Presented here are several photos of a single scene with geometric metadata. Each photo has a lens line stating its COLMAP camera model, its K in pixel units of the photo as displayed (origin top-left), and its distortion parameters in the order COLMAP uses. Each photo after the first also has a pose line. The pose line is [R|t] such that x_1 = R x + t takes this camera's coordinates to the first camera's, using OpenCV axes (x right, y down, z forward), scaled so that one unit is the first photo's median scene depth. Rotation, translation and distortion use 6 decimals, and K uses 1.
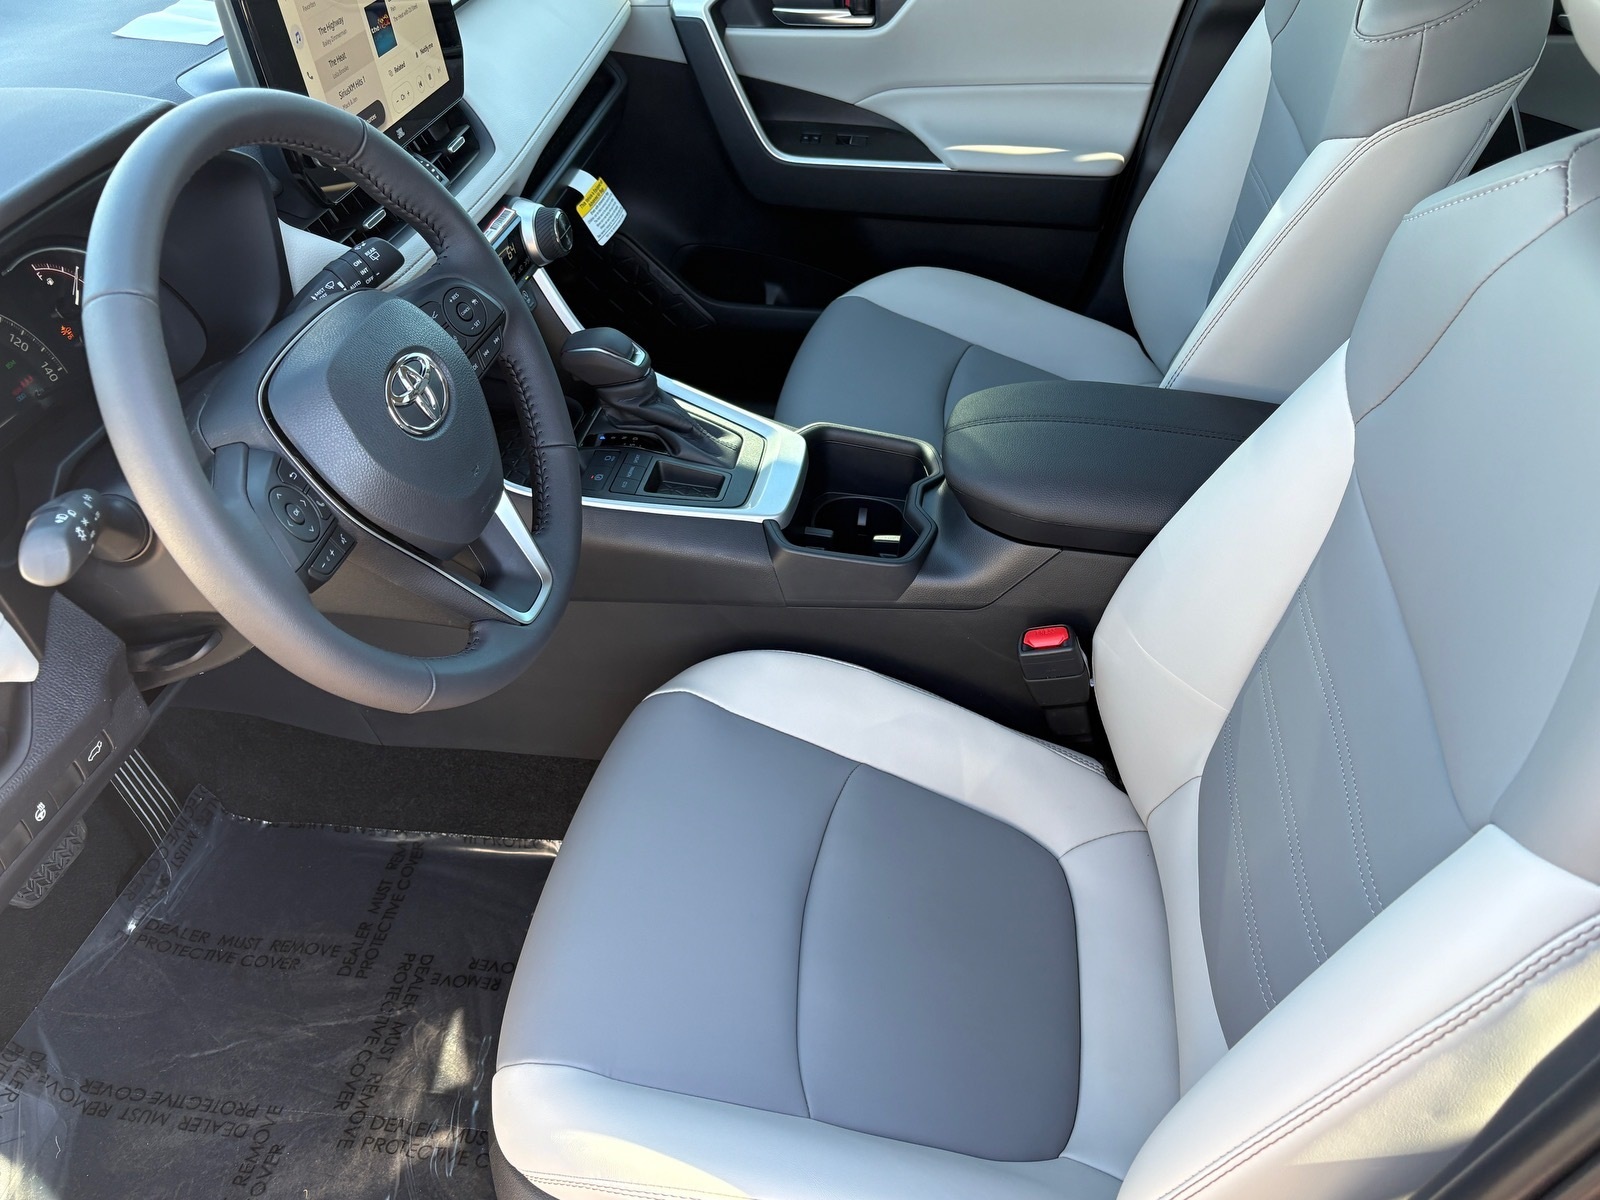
lens RADIAL K [[1257.4, 0, 801.2], [0, 1257.4, 600.5], [0, 0, 1]] dist [0.003837, 0.000543]
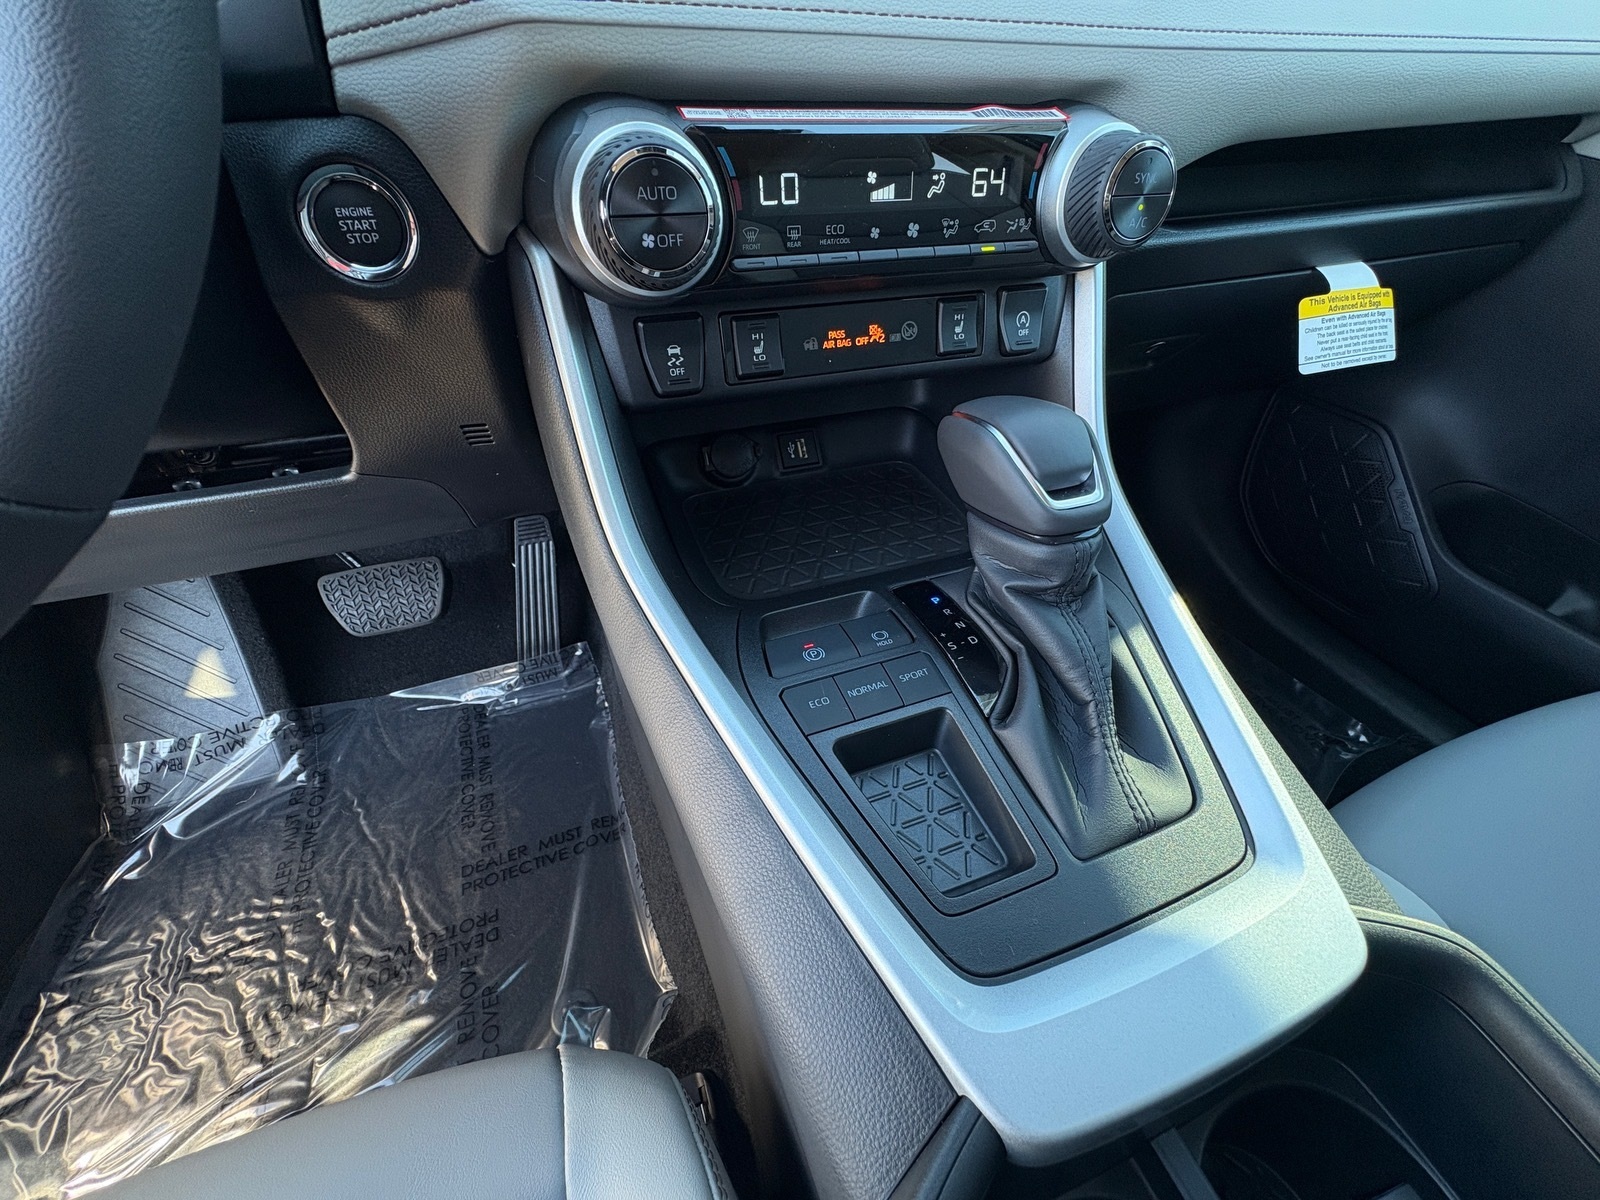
lens RADIAL K [[637.8, 0, 797.7], [0, 637.8, 598.0], [0, 0, 1]] dist [0.003374, -0.000018]
pose [[0.505962, 0.566729, -0.650247, -0.017647], [-0.559024, 0.789556, 0.253165, -0.160800], [0.656883, 0.235411, 0.716301, 0.760926]]
